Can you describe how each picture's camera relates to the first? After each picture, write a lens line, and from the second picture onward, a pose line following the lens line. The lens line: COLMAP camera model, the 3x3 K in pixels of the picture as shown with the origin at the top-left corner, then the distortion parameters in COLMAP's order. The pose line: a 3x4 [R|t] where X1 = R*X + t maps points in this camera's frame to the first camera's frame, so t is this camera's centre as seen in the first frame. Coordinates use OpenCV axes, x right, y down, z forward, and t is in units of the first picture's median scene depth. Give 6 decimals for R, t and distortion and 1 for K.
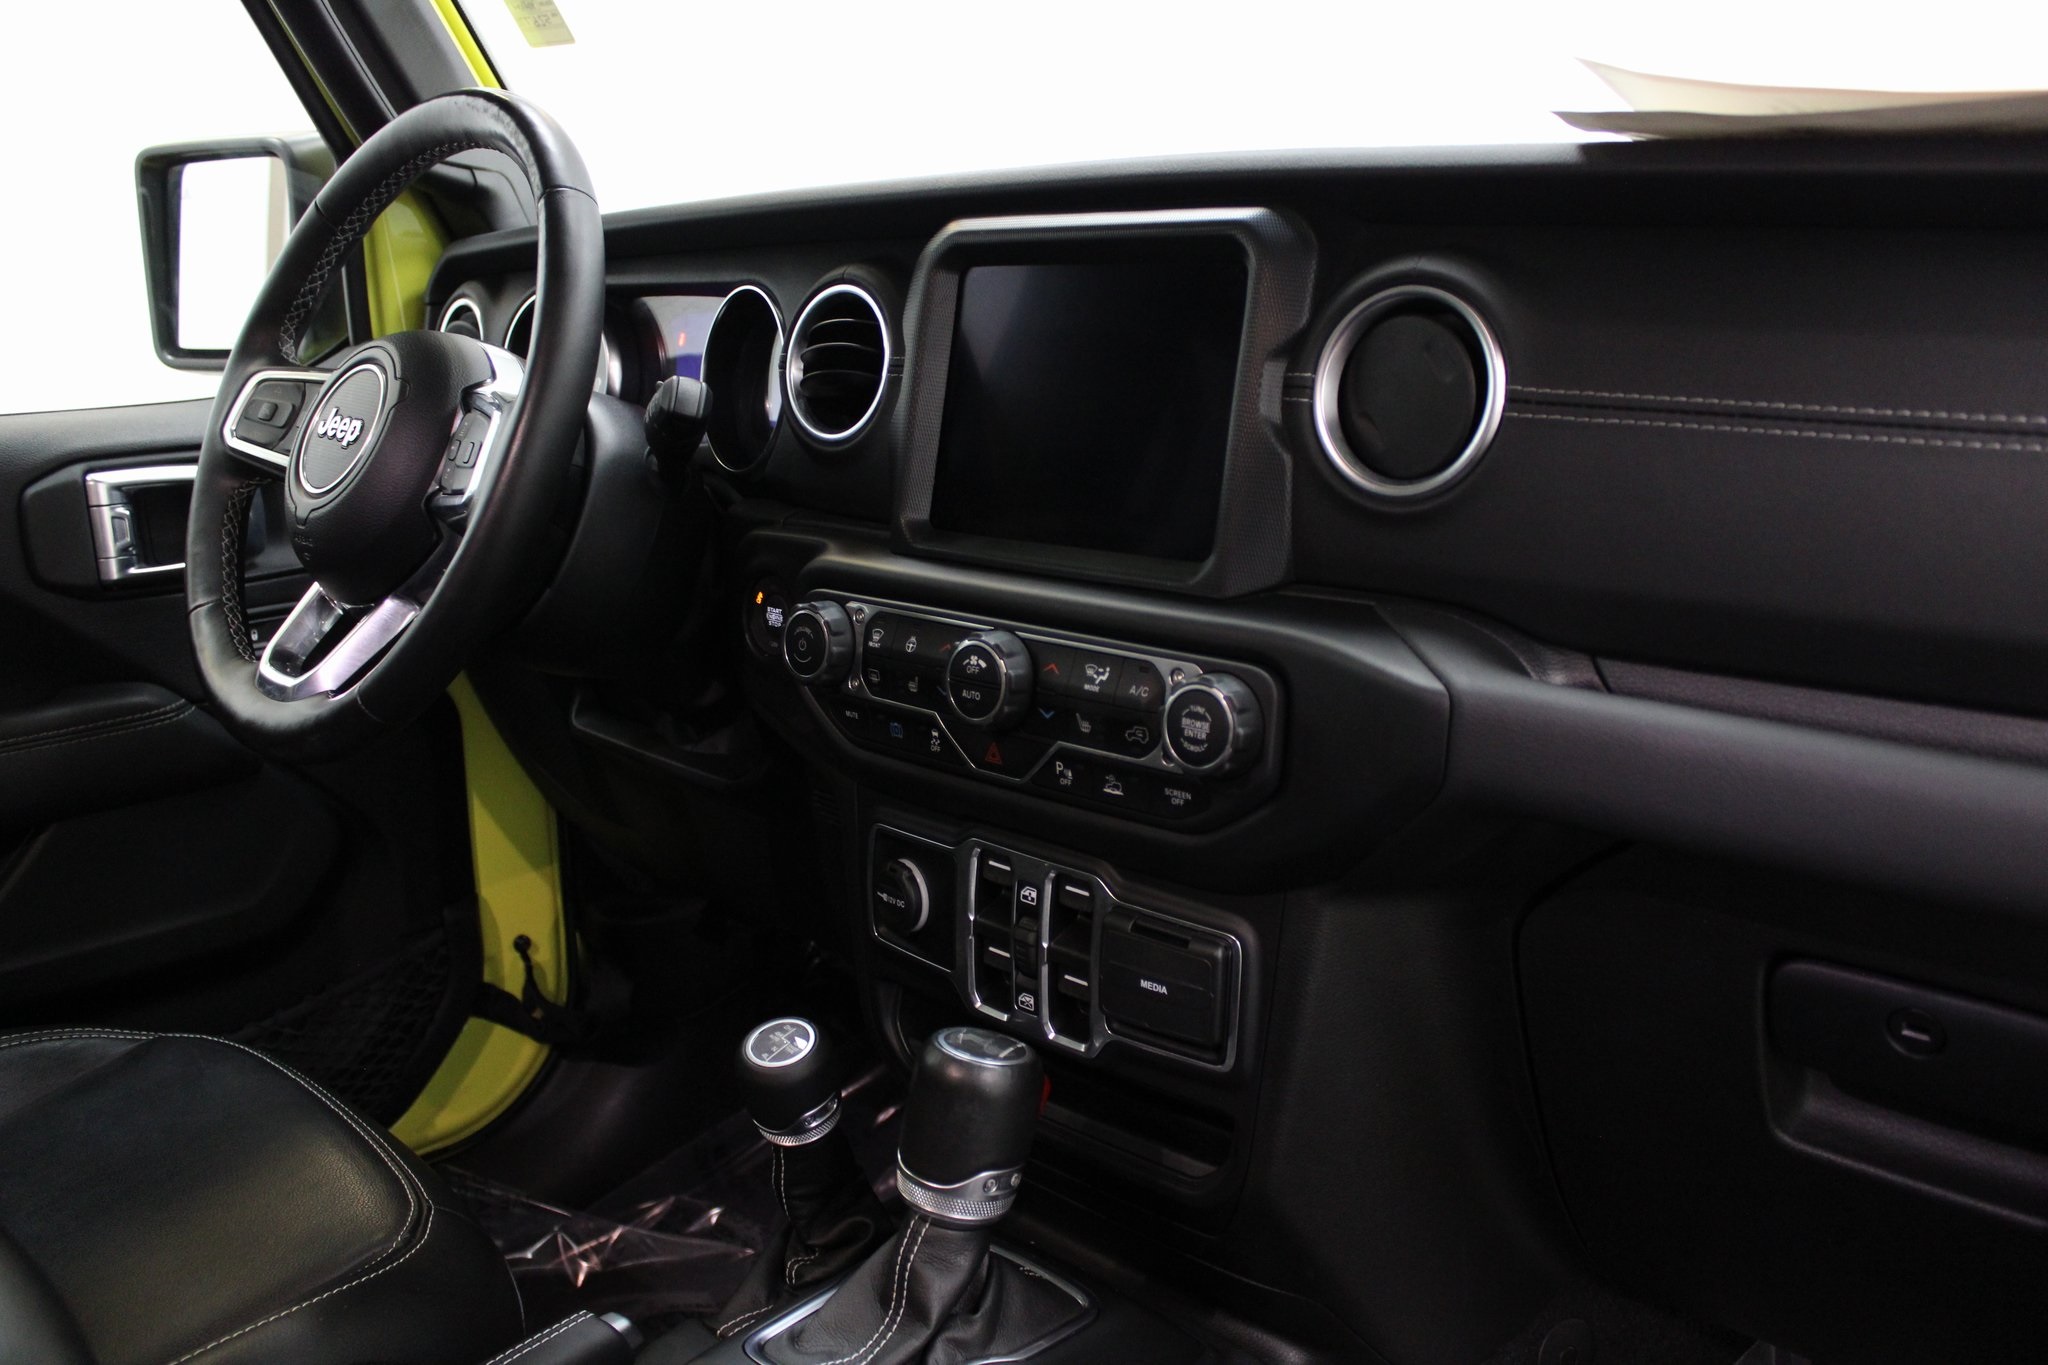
lens RADIAL K [[1702.5, 0, 1024.7], [0, 1702.5, 684.9], [0, 0, 1]] dist [-0.116552, 0.005875]
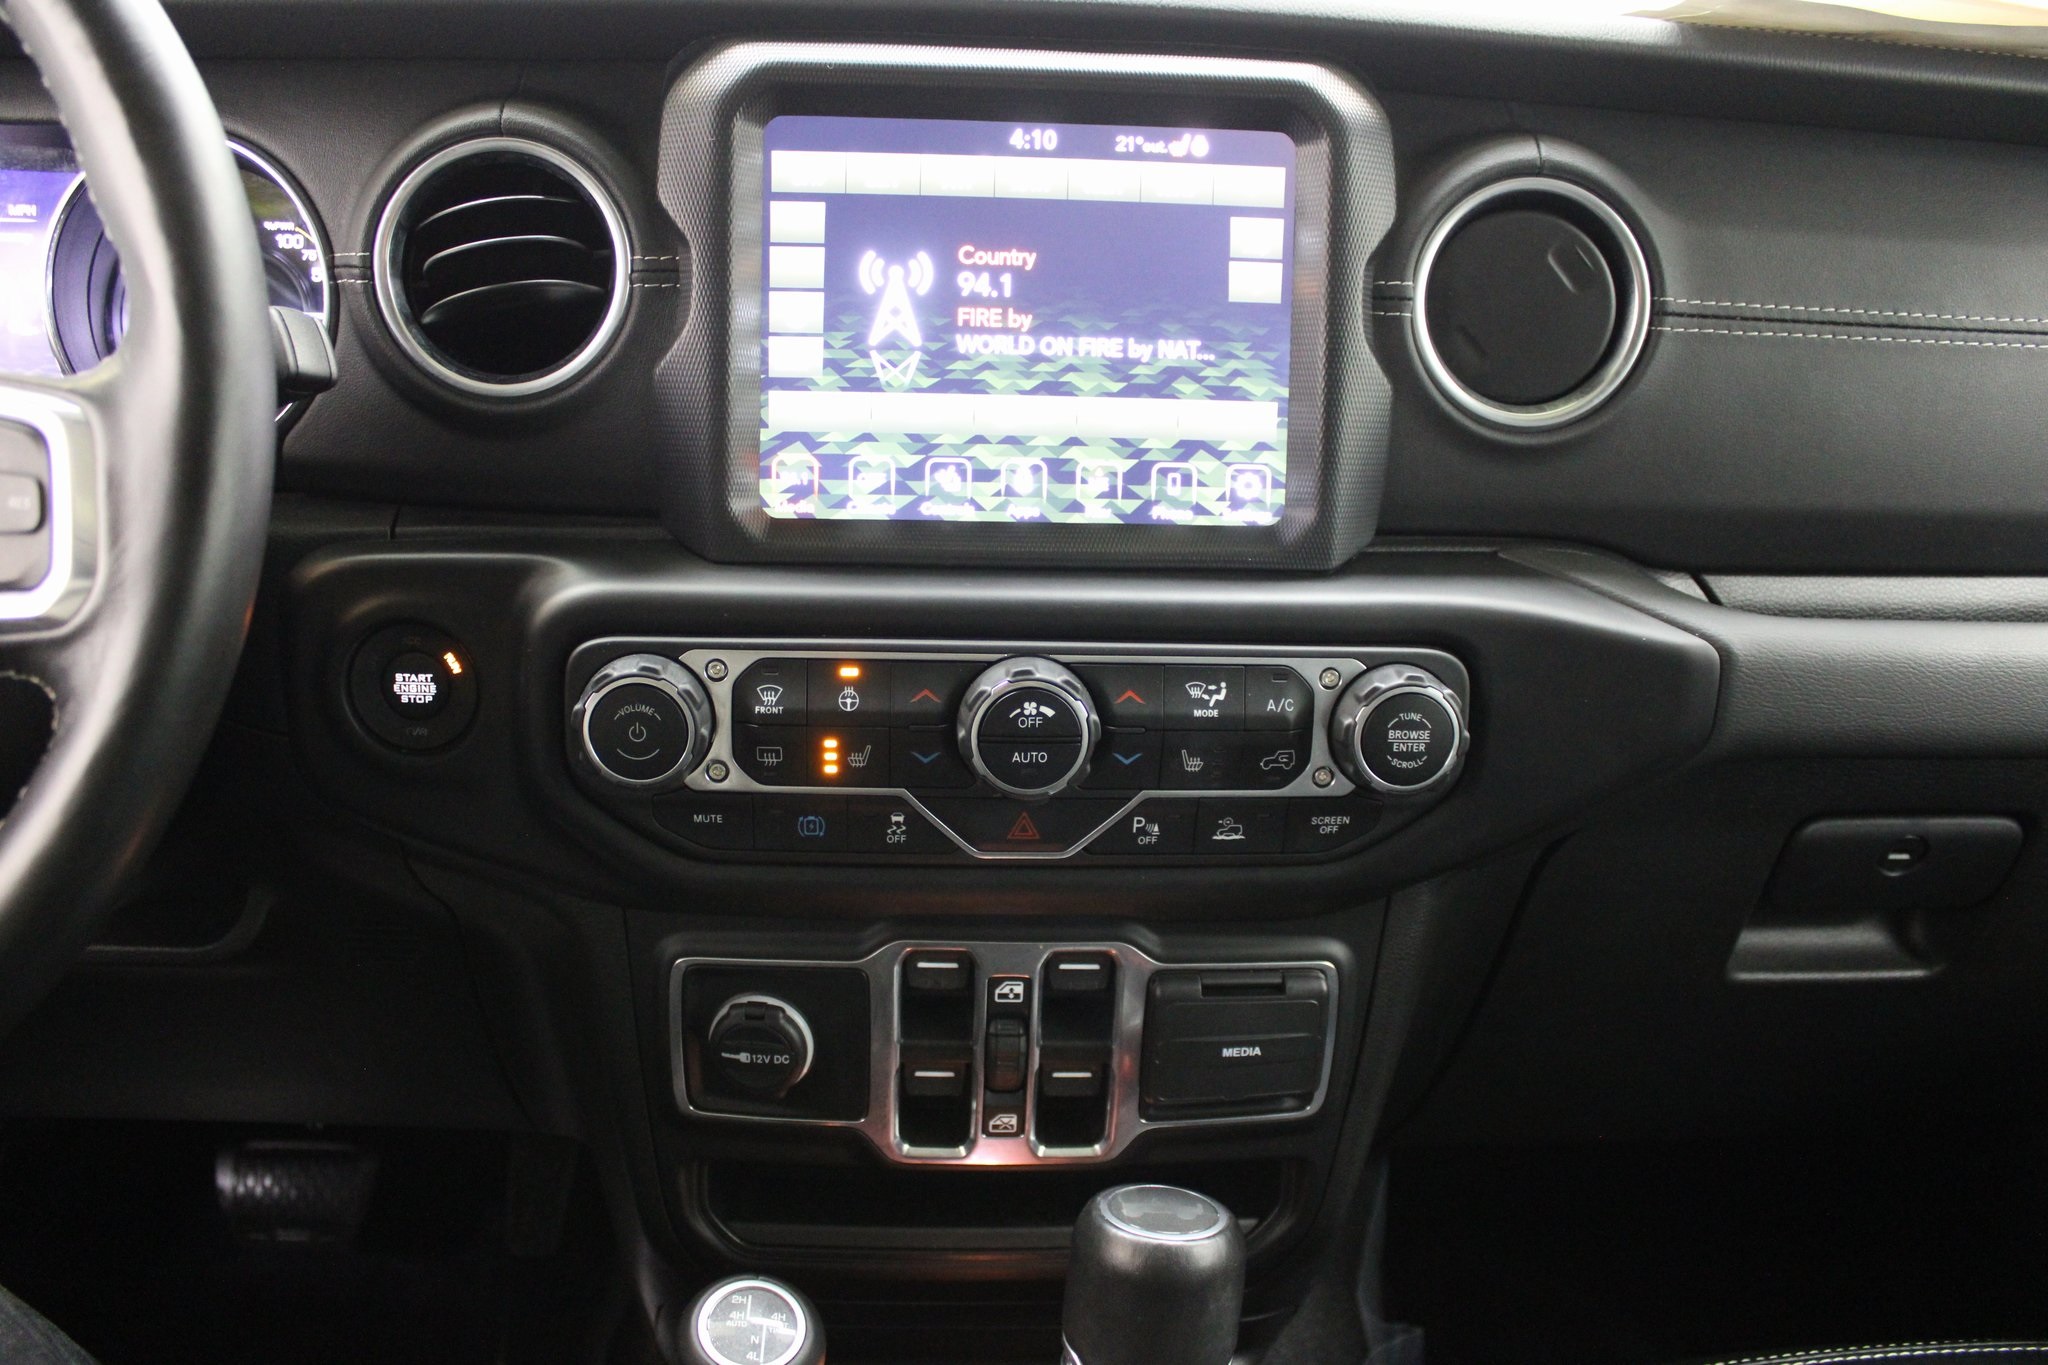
lens RADIAL K [[1649.5, 0, 1014.6], [0, 1649.5, 665.1], [0, 0, 1]] dist [-0.159846, 0.107248]
pose [[0.686231, -0.208807, 0.696769, -0.503974], [0.129386, 0.977675, 0.165560, -0.145493], [-0.715784, -0.023460, 0.697928, 0.542192]]
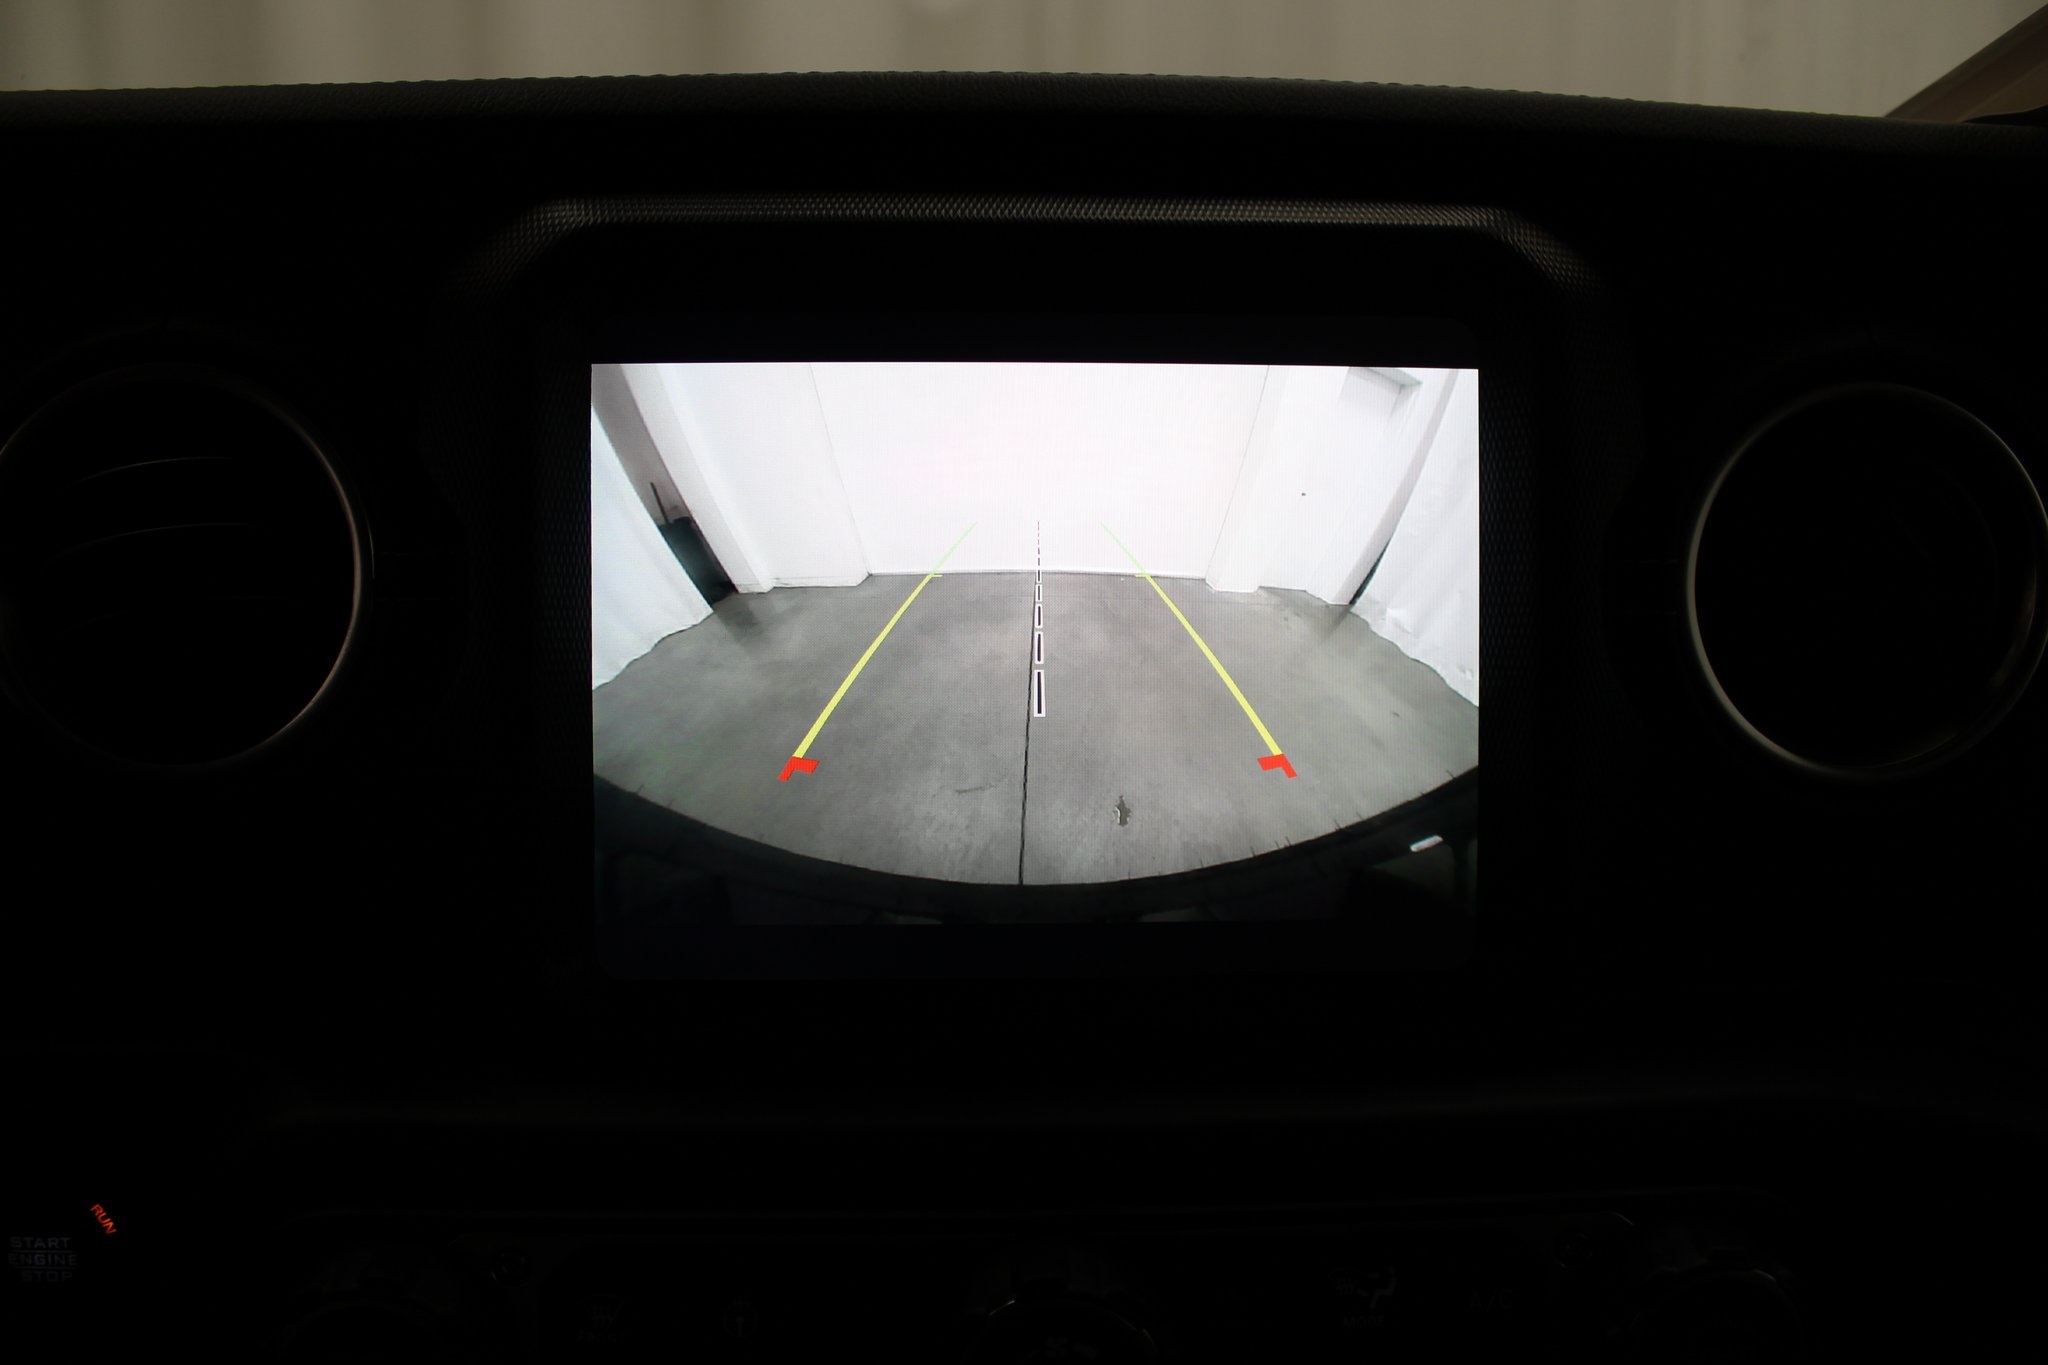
lens RADIAL K [[1649.5, 0, 1009.5], [0, 1649.5, 683.8], [0, 0, 1]] dist [-0.159846, 0.107248]
pose [[0.700414, -0.149593, 0.697884, -0.273731], [0.153451, 0.986485, 0.057447, -0.188806], [-0.697046, 0.066854, 0.713903, 0.743660]]
